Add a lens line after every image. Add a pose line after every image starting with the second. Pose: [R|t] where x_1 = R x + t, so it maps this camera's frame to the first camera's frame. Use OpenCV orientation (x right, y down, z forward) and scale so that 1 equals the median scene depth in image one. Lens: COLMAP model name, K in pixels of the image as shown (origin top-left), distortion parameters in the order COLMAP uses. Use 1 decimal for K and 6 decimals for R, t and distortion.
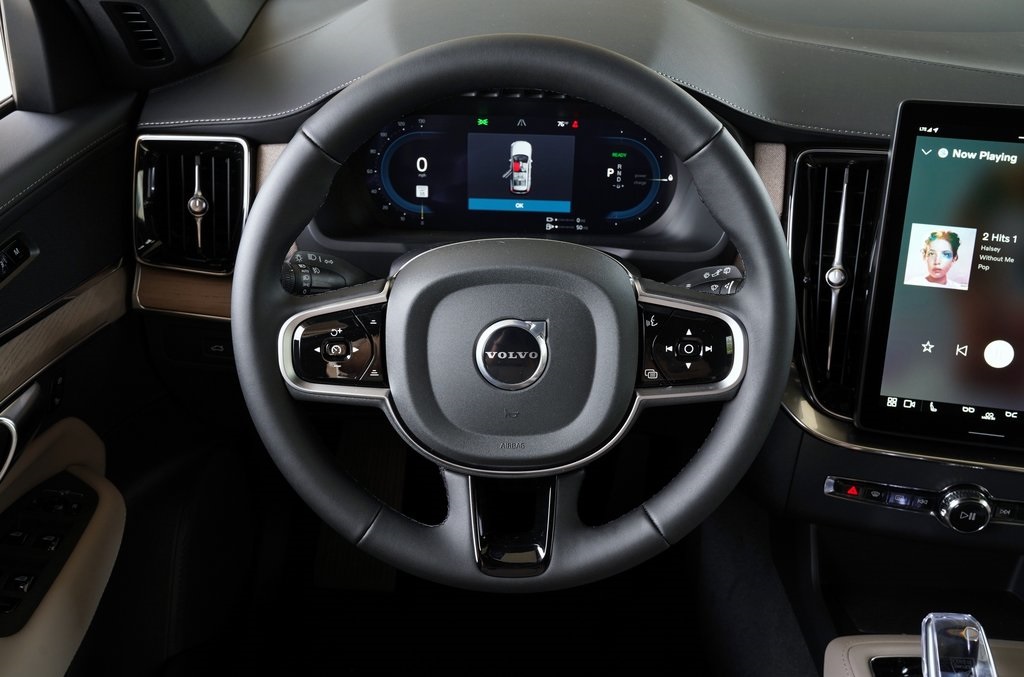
lens RADIAL K [[916.4, 0, 515.3], [0, 916.4, 342.2], [0, 0, 1]] dist [-0.033423, 0.092500]
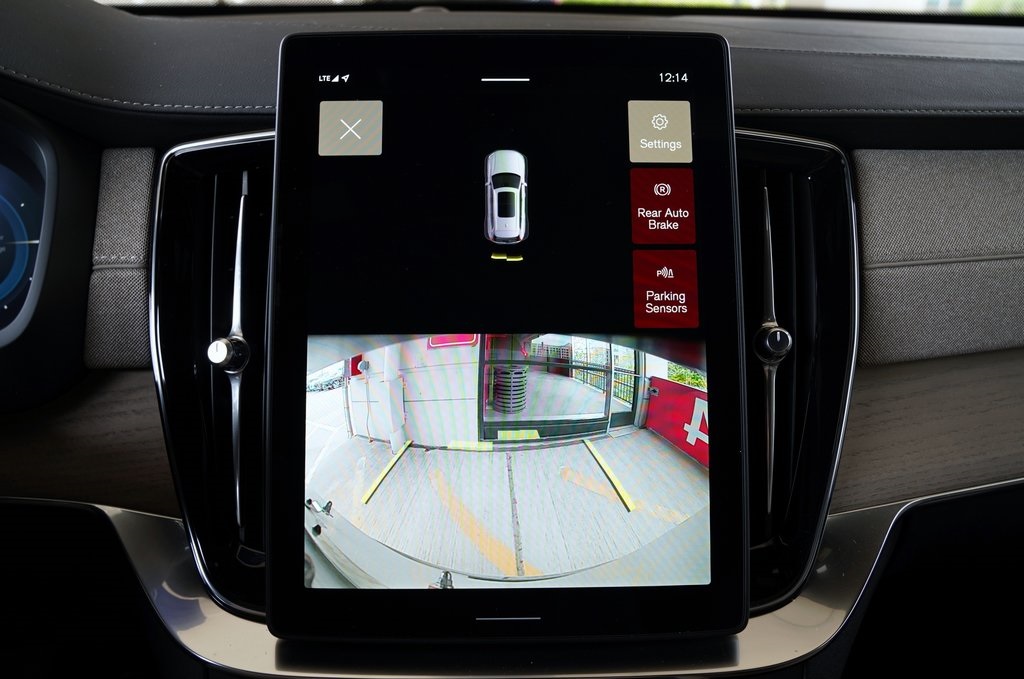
lens RADIAL K [[787.7, 0, 506.0], [0, 787.7, 337.7], [0, 0, 1]] dist [-0.078276, 0.056433]
pose [[0.984433, -0.087755, 0.152287, 0.468870], [0.117065, 0.973656, -0.195680, 0.032984], [-0.131103, 0.210461, 0.968771, 0.546807]]
